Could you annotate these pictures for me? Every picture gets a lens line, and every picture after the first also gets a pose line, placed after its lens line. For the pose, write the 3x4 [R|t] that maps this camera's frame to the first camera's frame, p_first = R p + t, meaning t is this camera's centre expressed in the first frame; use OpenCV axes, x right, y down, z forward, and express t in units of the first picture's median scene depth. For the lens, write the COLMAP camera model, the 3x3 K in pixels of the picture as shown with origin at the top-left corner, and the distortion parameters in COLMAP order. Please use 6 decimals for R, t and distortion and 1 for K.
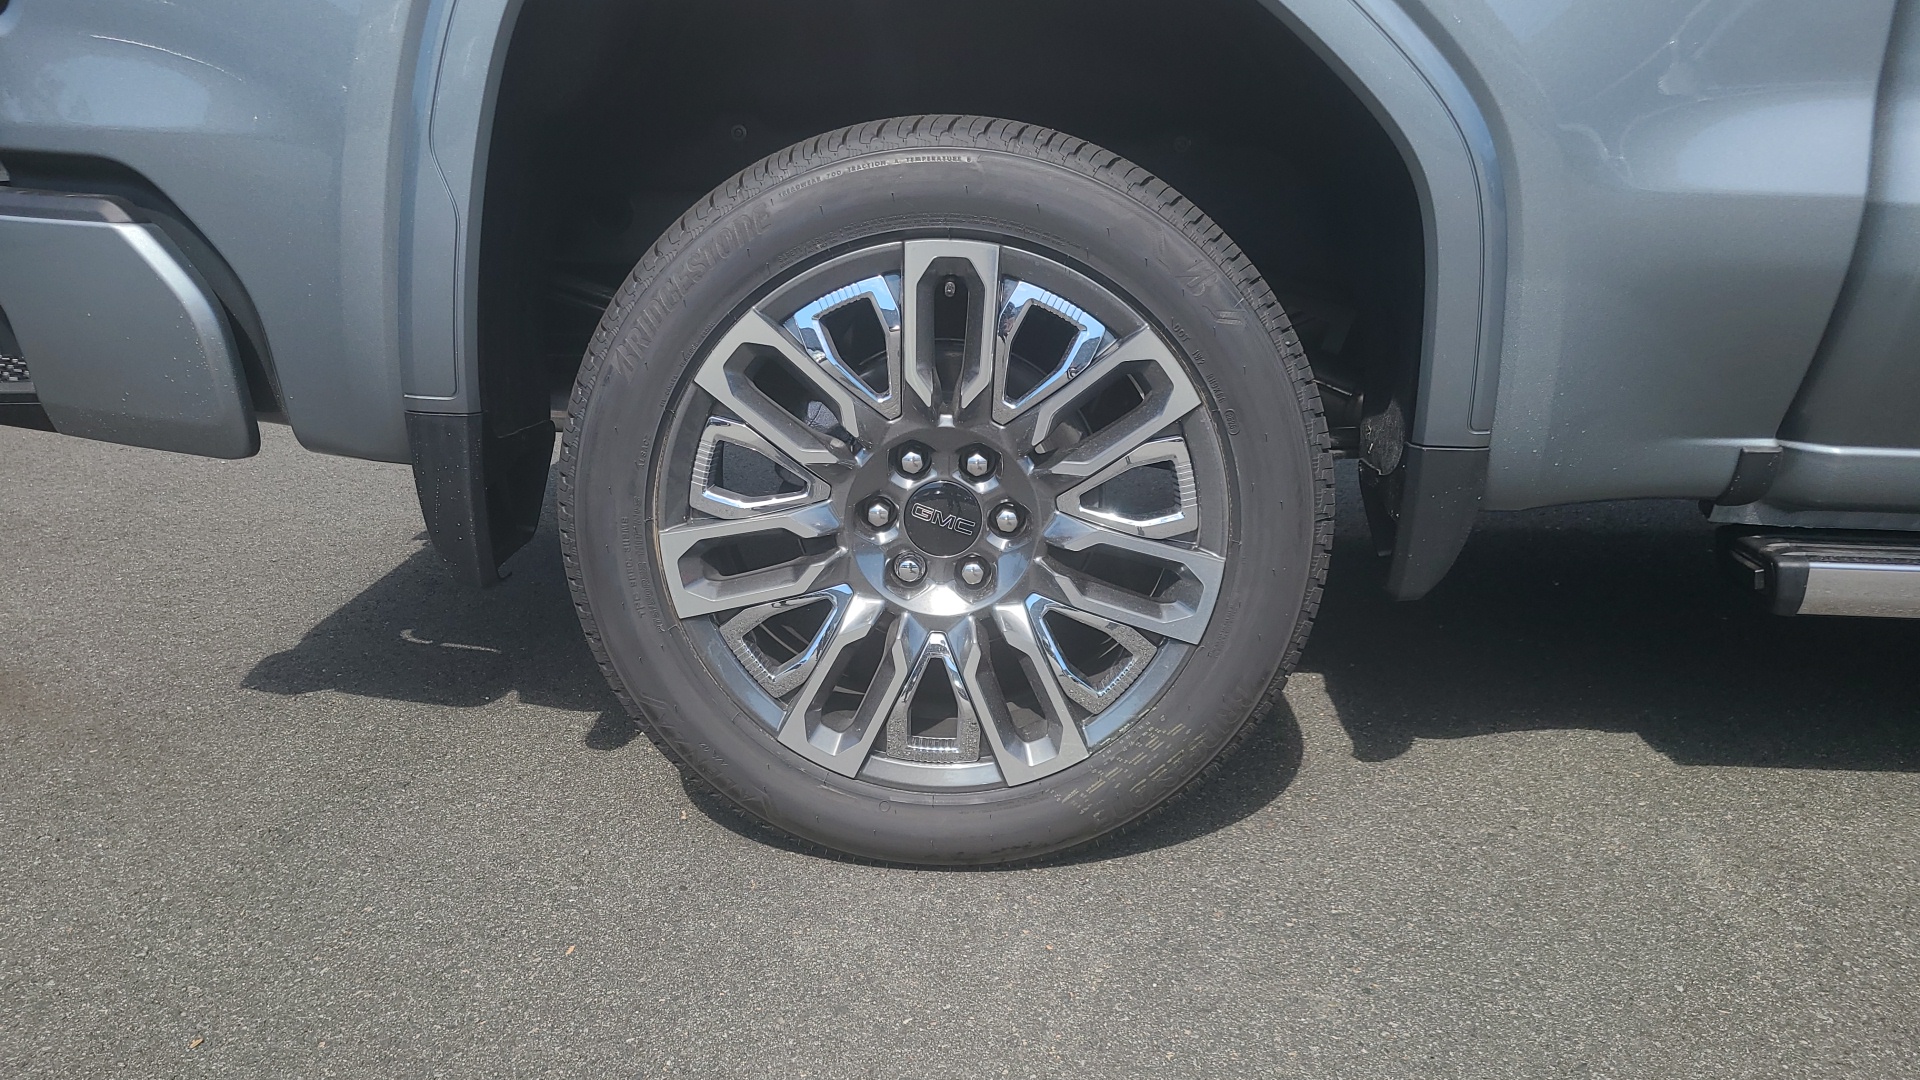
lens RADIAL K [[1421.6, 0, 936.2], [0, 1421.6, 541.4], [0, 0, 1]] dist [0.062874, -0.048289]
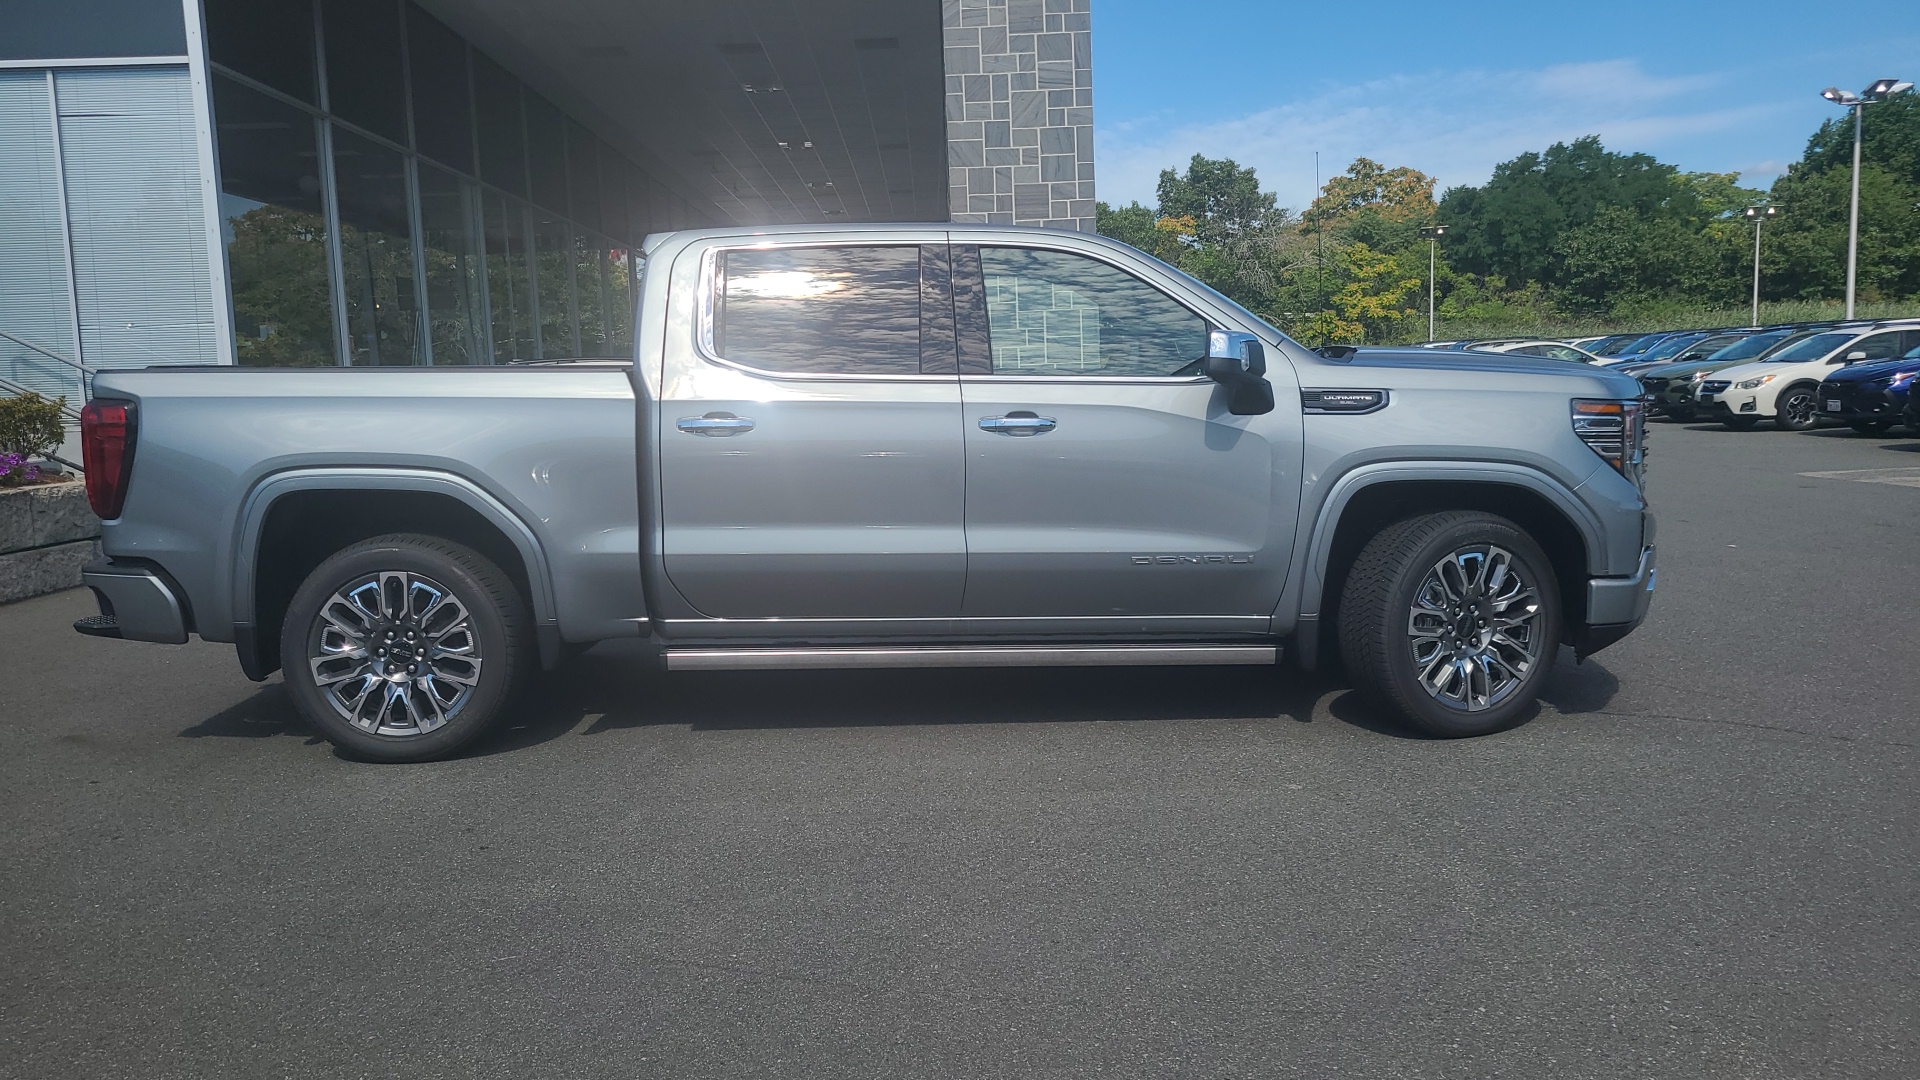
lens RADIAL K [[1421.6, 0, 936.2], [0, 1421.6, 541.4], [0, 0, 1]] dist [0.062874, -0.048289]
pose [[0.998220, -0.037618, 0.046282, 1.112472], [0.043953, 0.988527, -0.144506, 0.268020], [-0.040315, 0.146283, 0.988421, -2.400298]]
